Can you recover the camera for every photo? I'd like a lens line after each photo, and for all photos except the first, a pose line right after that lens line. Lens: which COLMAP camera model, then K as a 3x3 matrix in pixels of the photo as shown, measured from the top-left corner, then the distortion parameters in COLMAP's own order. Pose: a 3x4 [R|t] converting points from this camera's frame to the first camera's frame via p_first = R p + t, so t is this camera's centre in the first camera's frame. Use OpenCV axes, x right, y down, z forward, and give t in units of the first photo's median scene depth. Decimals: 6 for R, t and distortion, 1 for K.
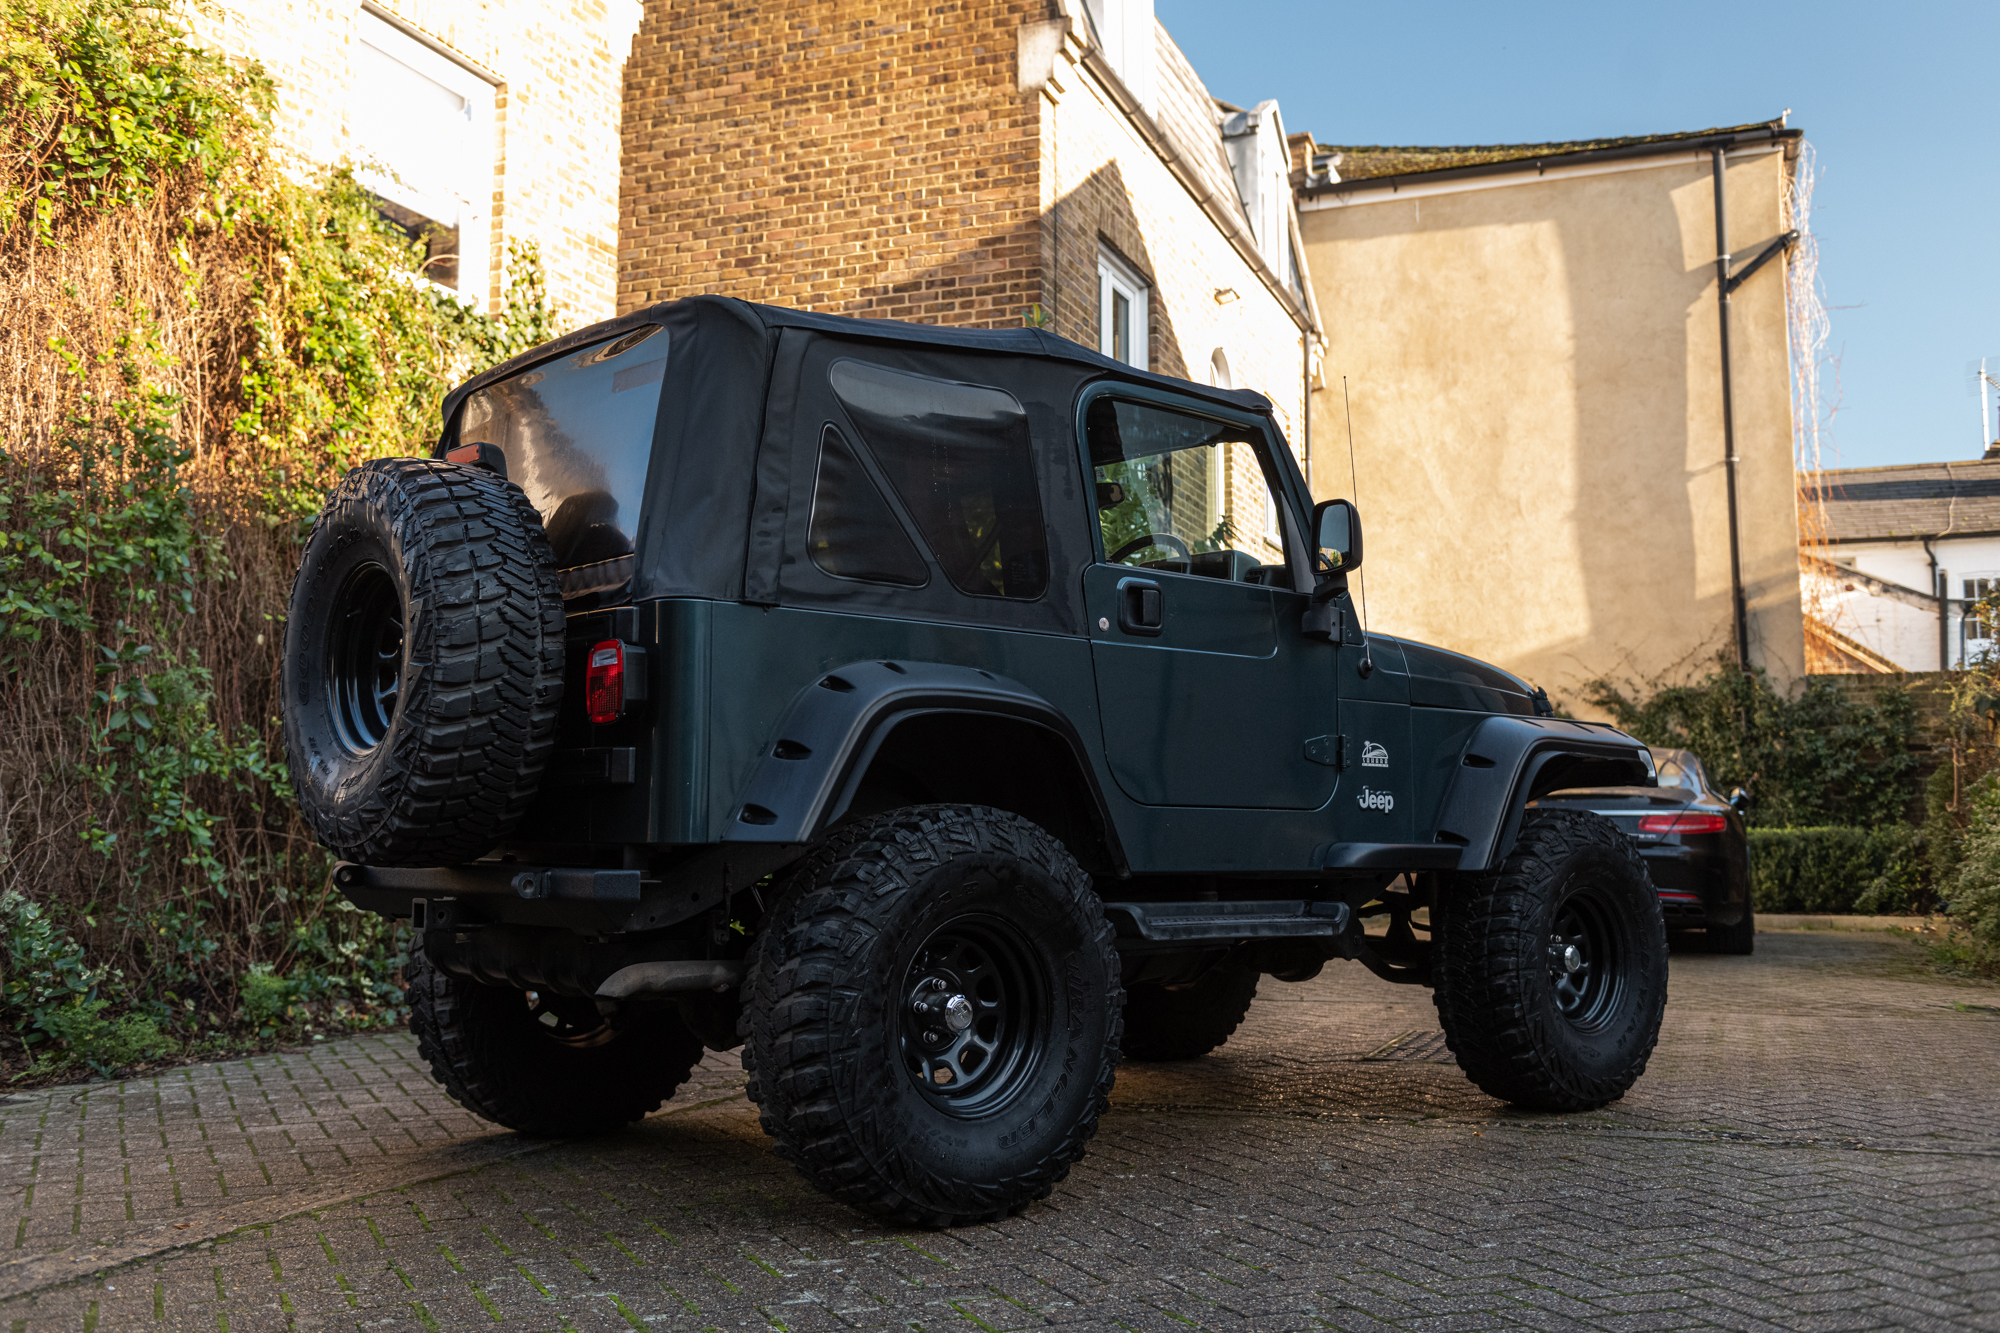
lens RADIAL K [[1833.1, 0, 995.4], [0, 1833.1, 630.5], [0, 0, 1]] dist [-0.014556, -0.010207]
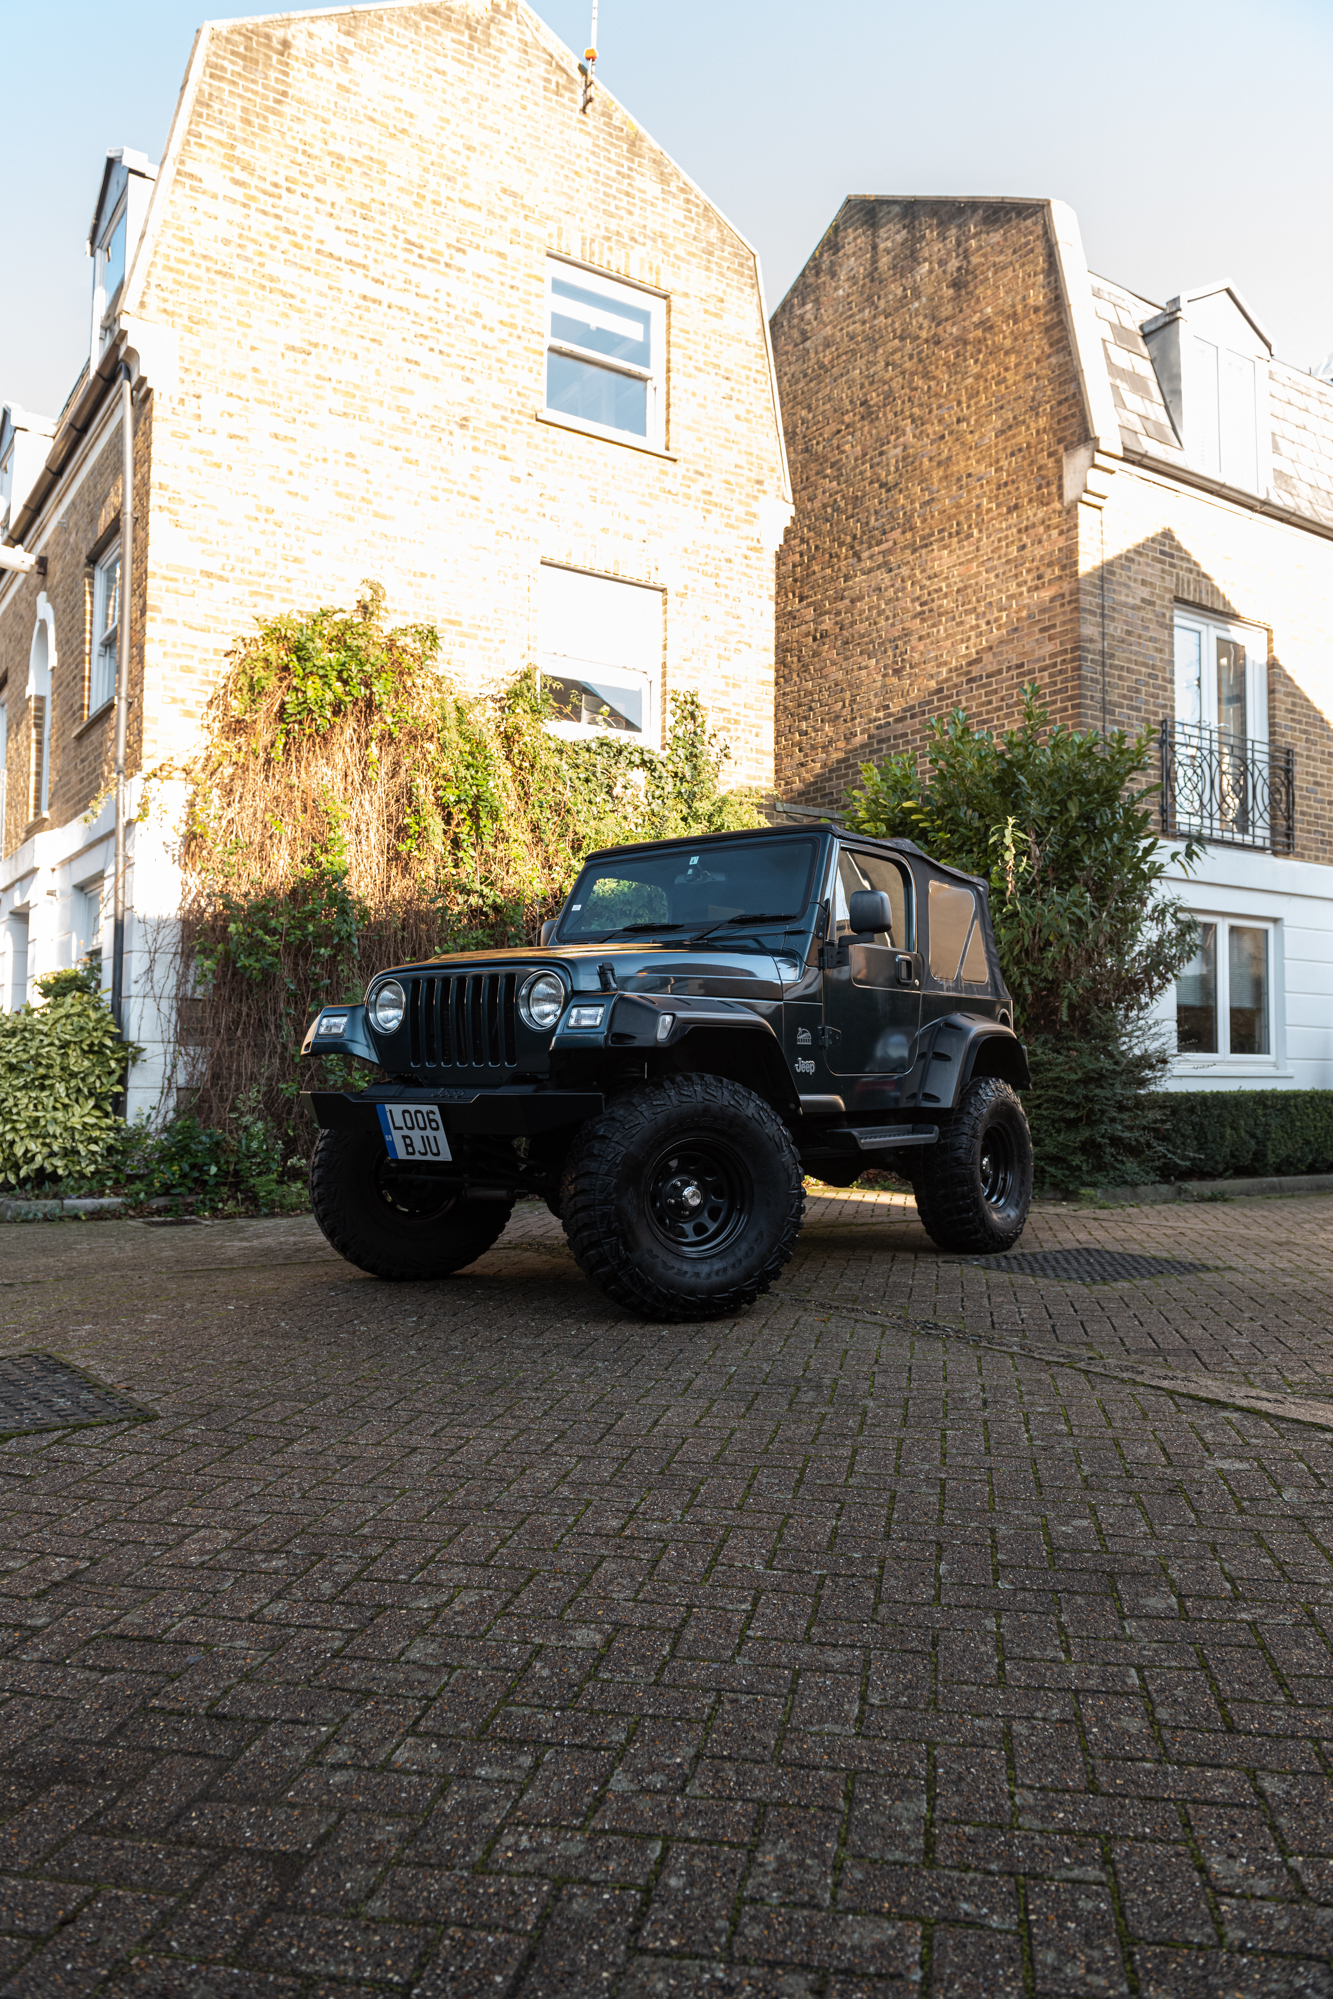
lens RADIAL K [[1393.4, 0, 708.9], [0, 1393.4, 1001.4], [0, 0, 1]] dist [0.000065, -0.000654]
pose [[0.835972, -0.026318, -0.548140, 0.324520], [0.055738, 0.997756, 0.037100, -0.000106], [0.545934, -0.061567, 0.835563, 0.032853]]
